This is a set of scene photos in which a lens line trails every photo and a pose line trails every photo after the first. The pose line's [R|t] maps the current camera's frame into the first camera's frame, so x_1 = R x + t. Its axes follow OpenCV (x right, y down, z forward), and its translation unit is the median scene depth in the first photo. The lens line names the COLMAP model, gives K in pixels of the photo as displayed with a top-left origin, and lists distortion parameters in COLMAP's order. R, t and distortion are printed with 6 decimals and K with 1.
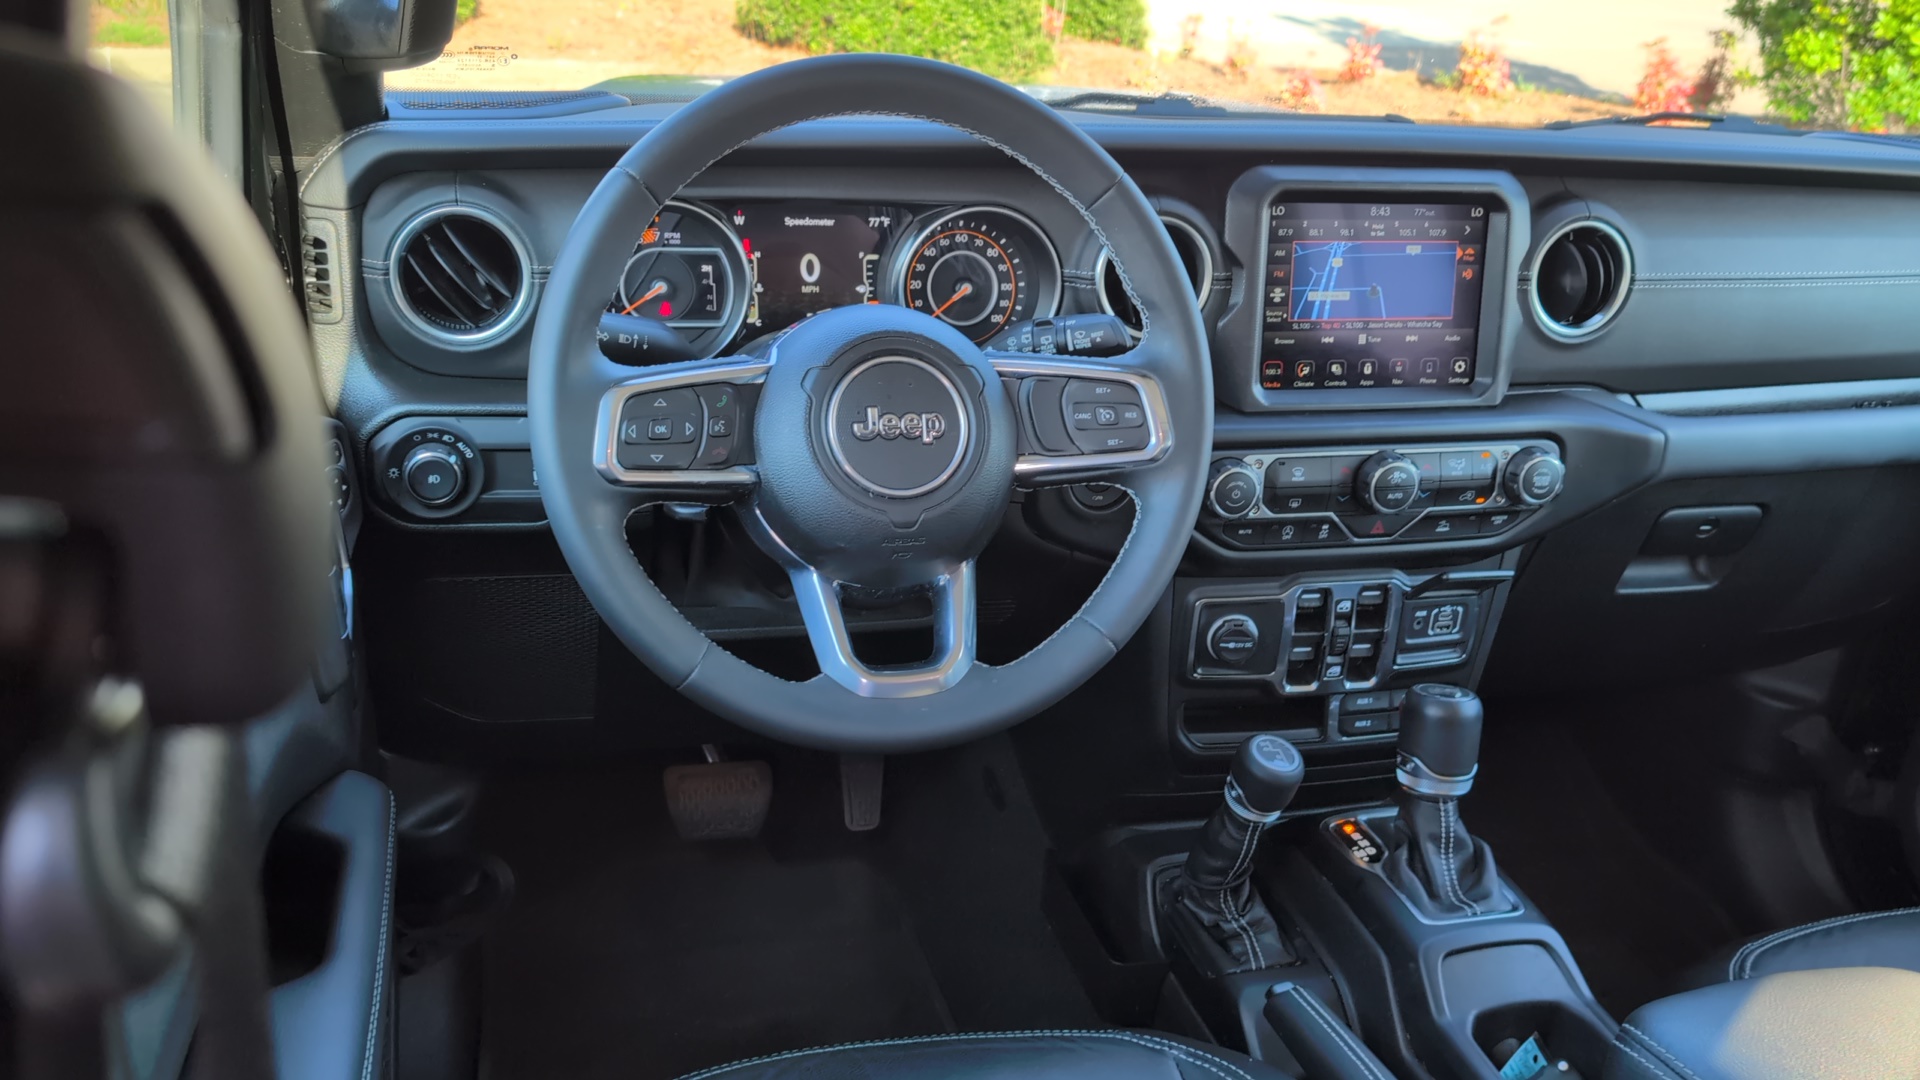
lens RADIAL K [[1657.6, 0, 950.3], [0, 1657.6, 543.6], [0, 0, 1]] dist [0.058147, -0.101641]
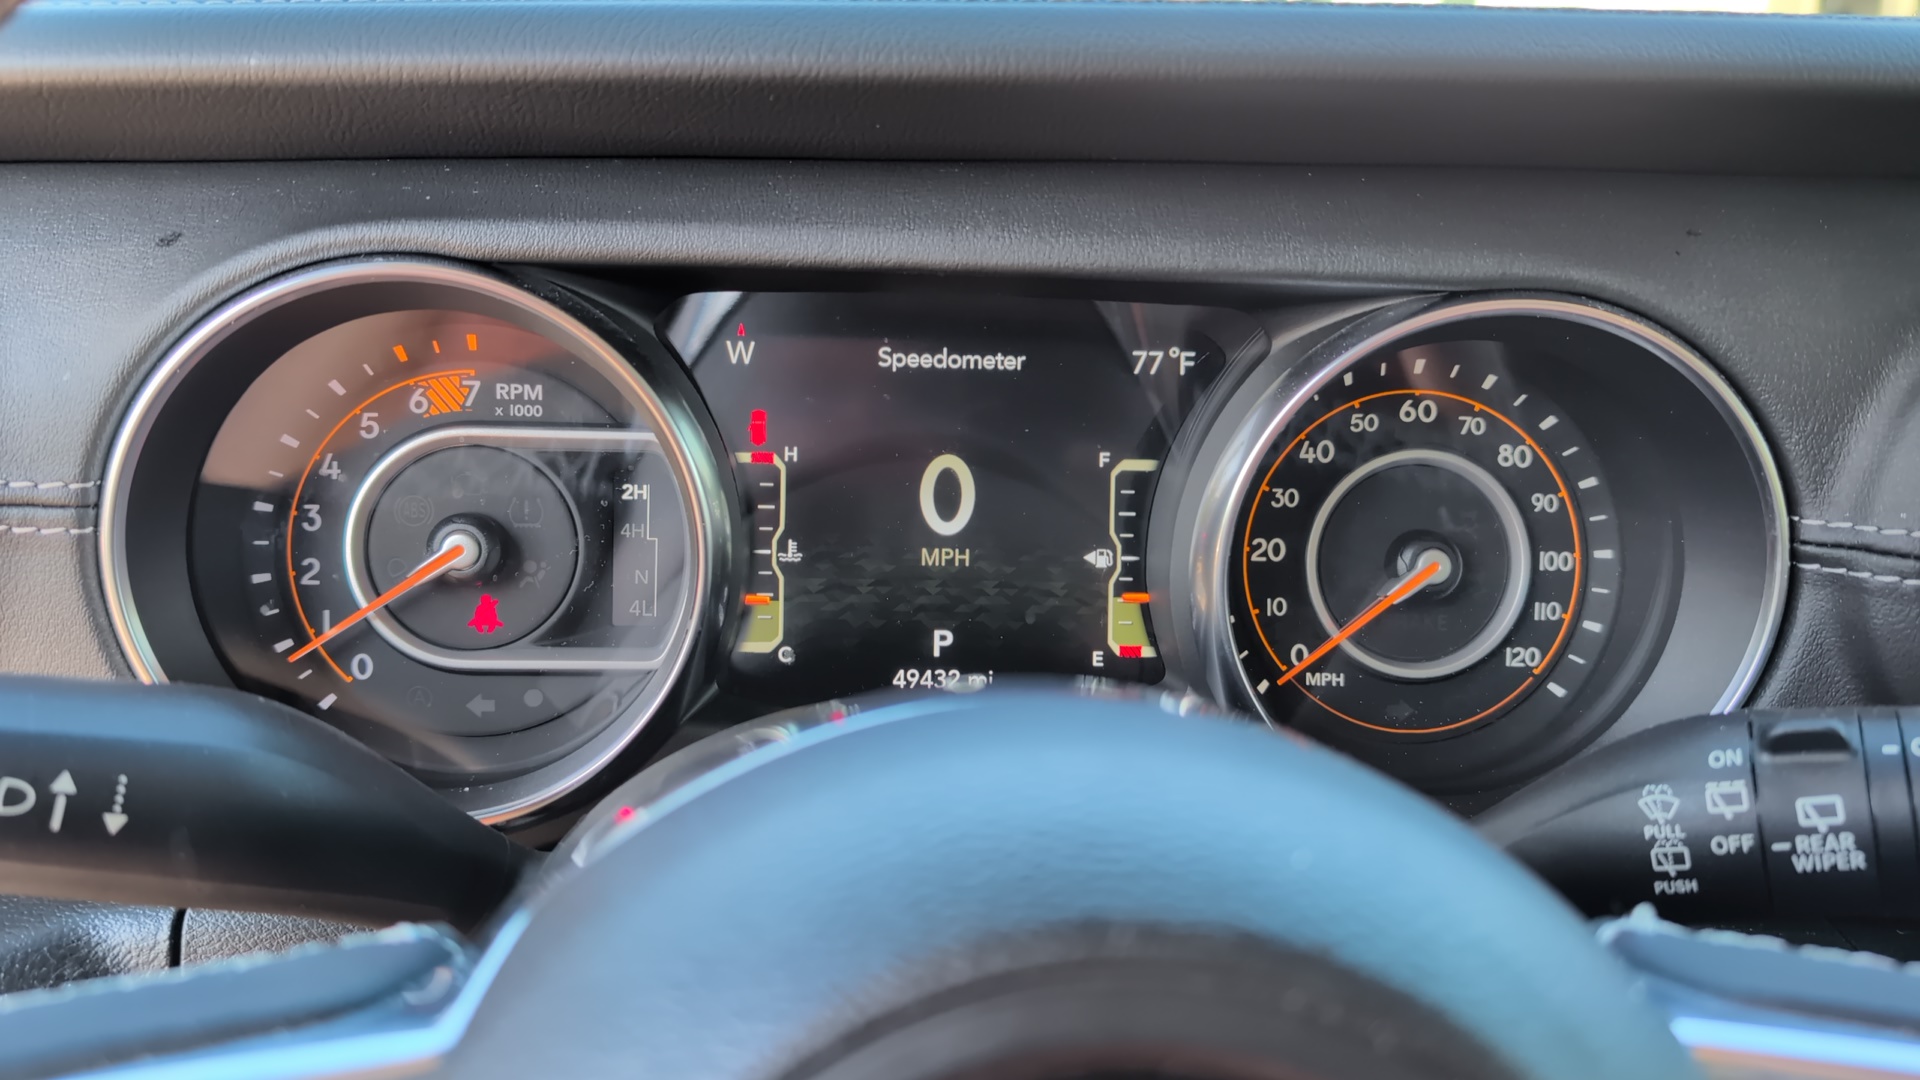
lens RADIAL K [[1657.6, 0, 977.5], [0, 1657.6, 554.7], [0, 0, 1]] dist [0.058147, -0.101641]
pose [[0.982418, 0.025198, -0.184984, -0.016537], [-0.046454, 0.992680, -0.111487, -0.115502], [0.180820, 0.118120, 0.976397, 0.668369]]
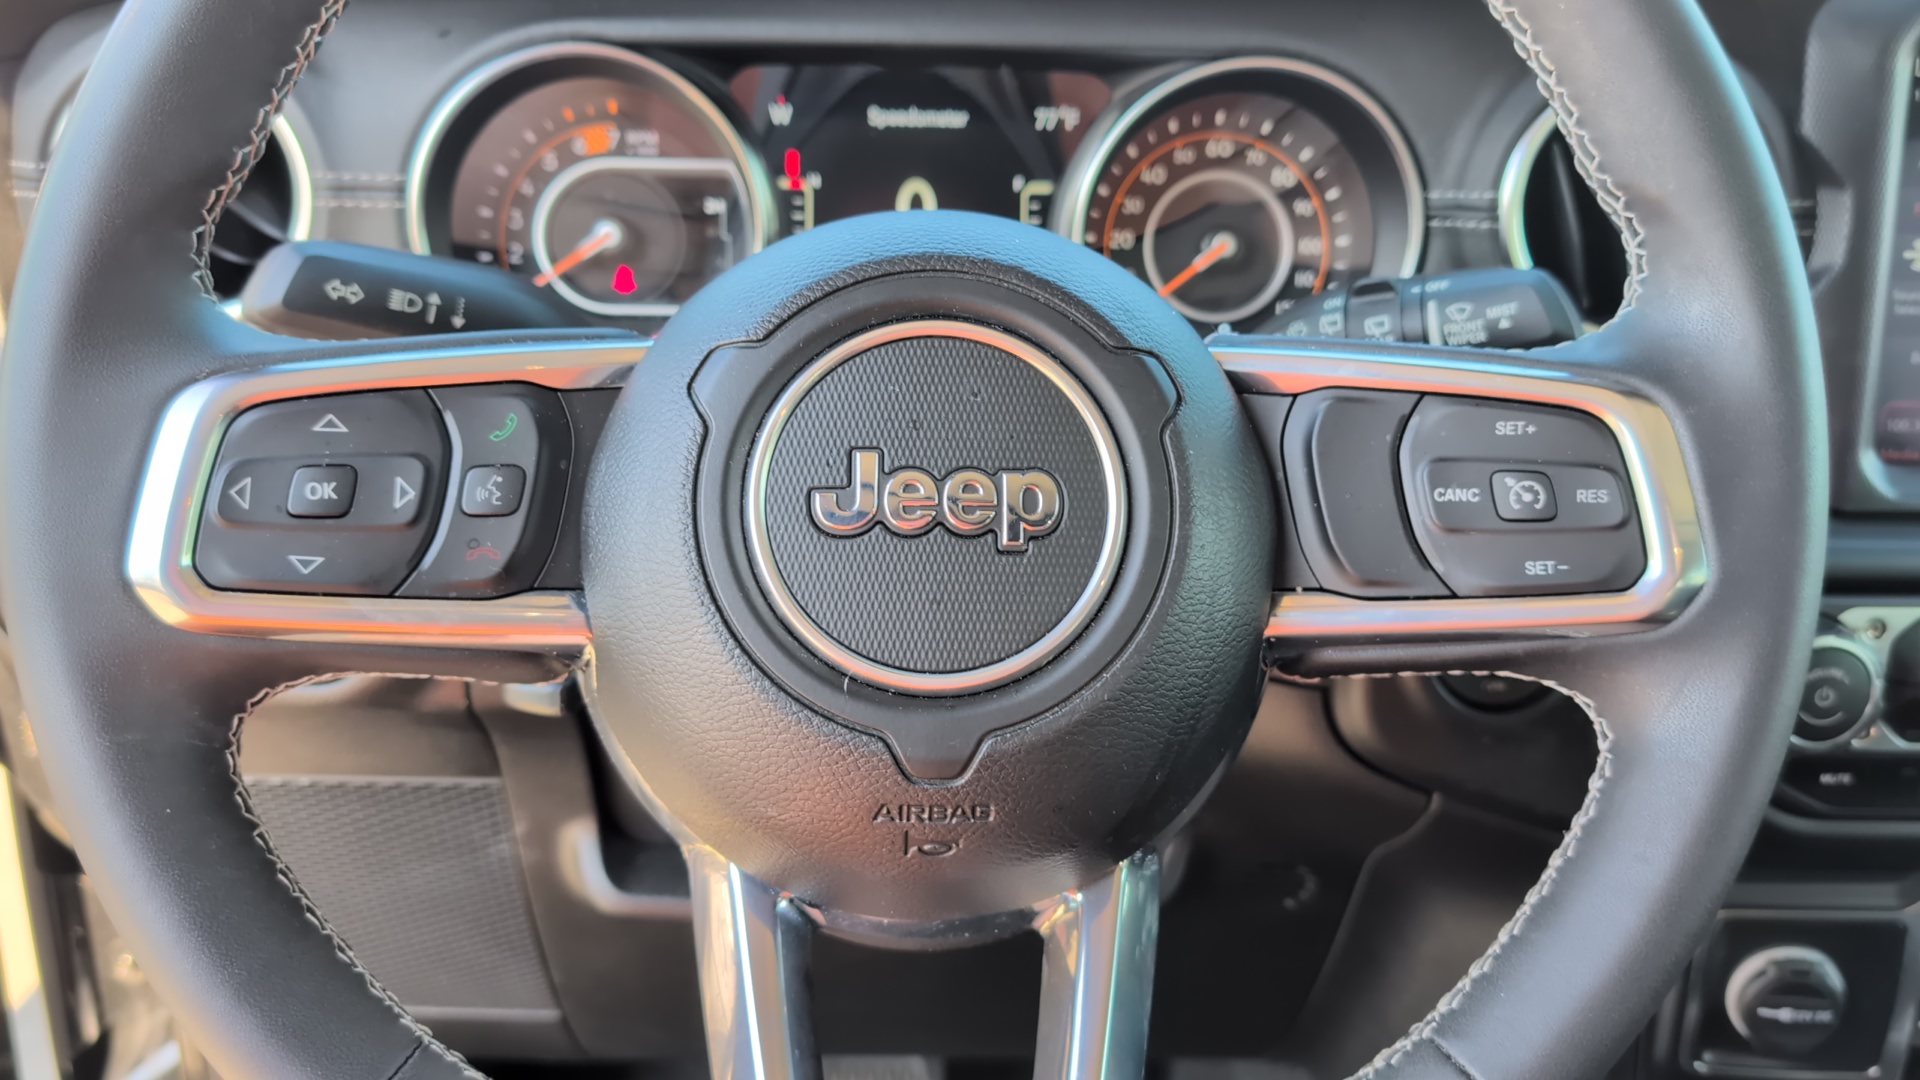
lens RADIAL K [[1657.6, 0, 955.2], [0, 1657.6, 553.7], [0, 0, 1]] dist [0.058147, -0.101641]
pose [[0.974434, 0.033654, -0.222139, 0.044256], [-0.047592, 0.997199, -0.057695, -0.029930], [0.219575, 0.066792, 0.973306, 0.502631]]
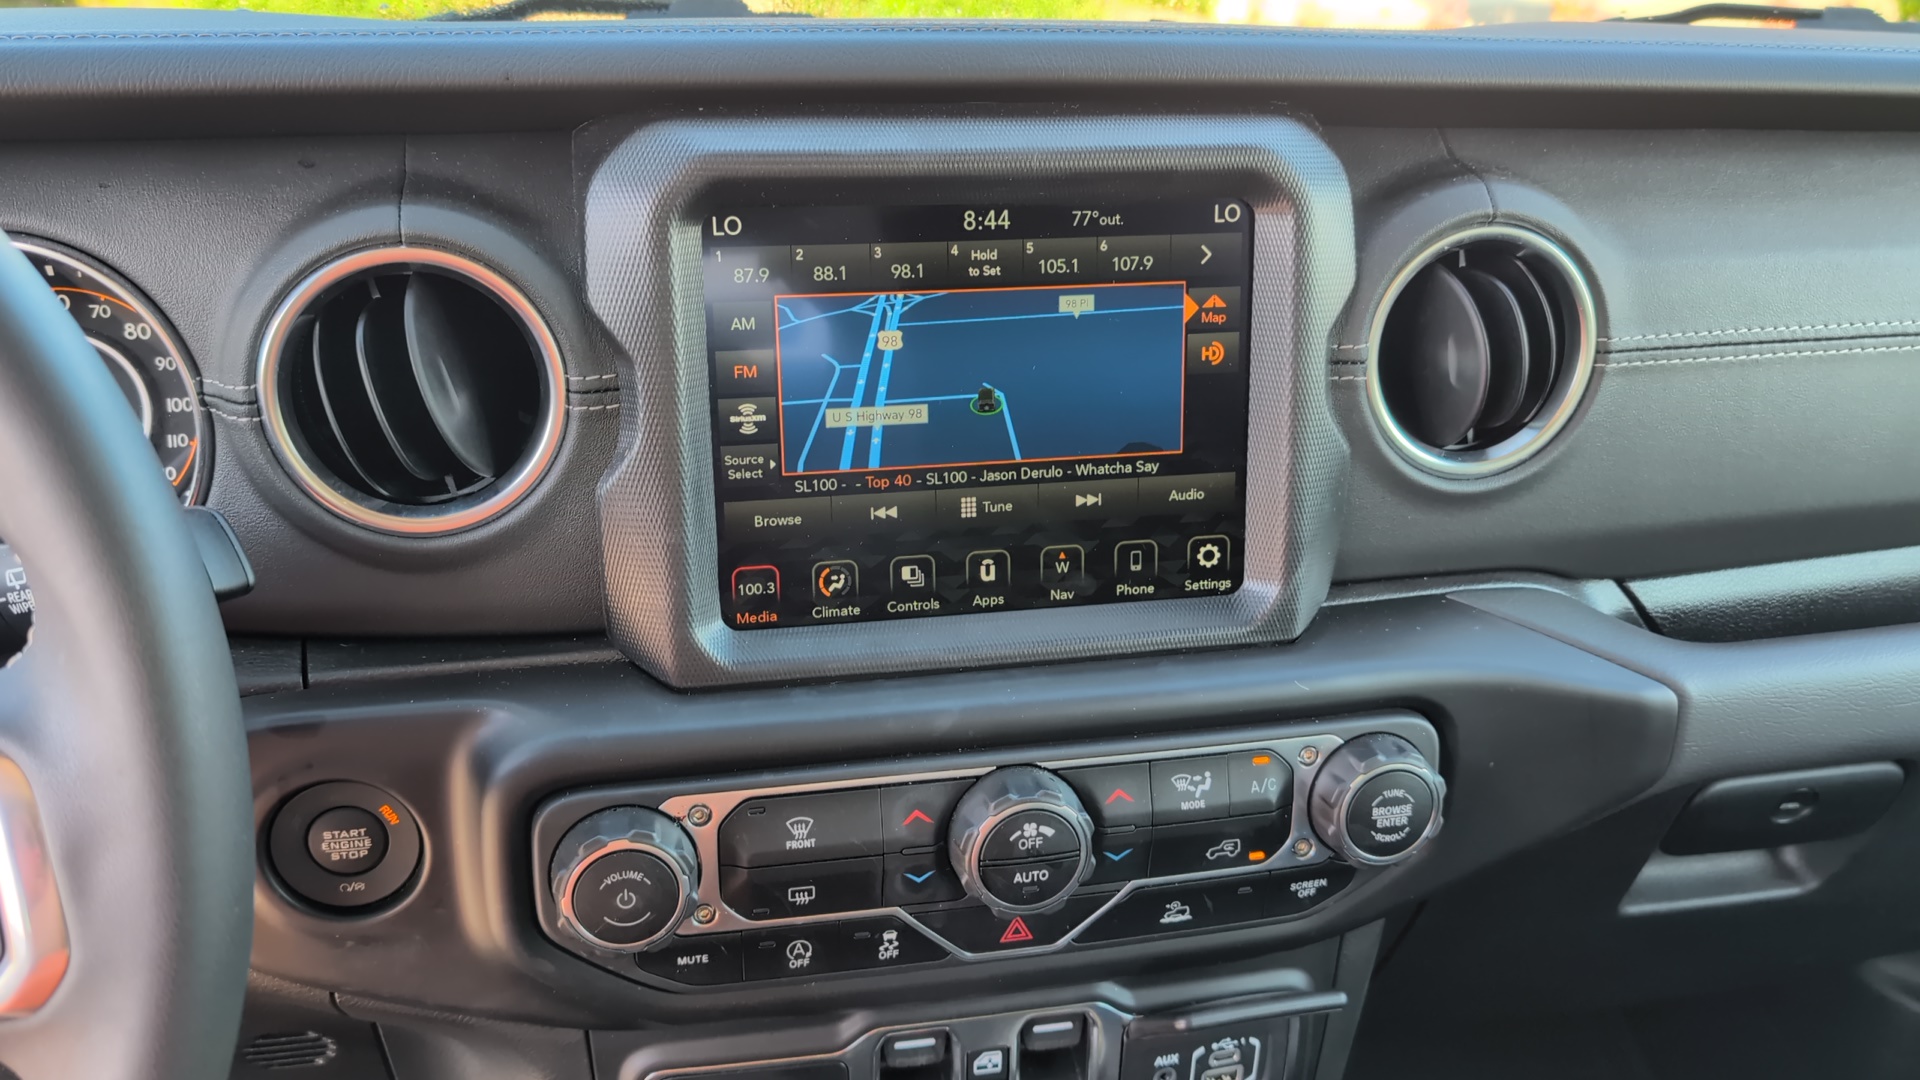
lens RADIAL K [[1657.6, 0, 947.3], [0, 1657.6, 529.6], [0, 0, 1]] dist [0.058147, -0.101641]
pose [[0.997783, -0.016862, -0.064377, 0.272626], [0.017128, 0.999847, 0.003588, -0.119665], [0.064307, -0.004683, 0.997919, 0.563622]]
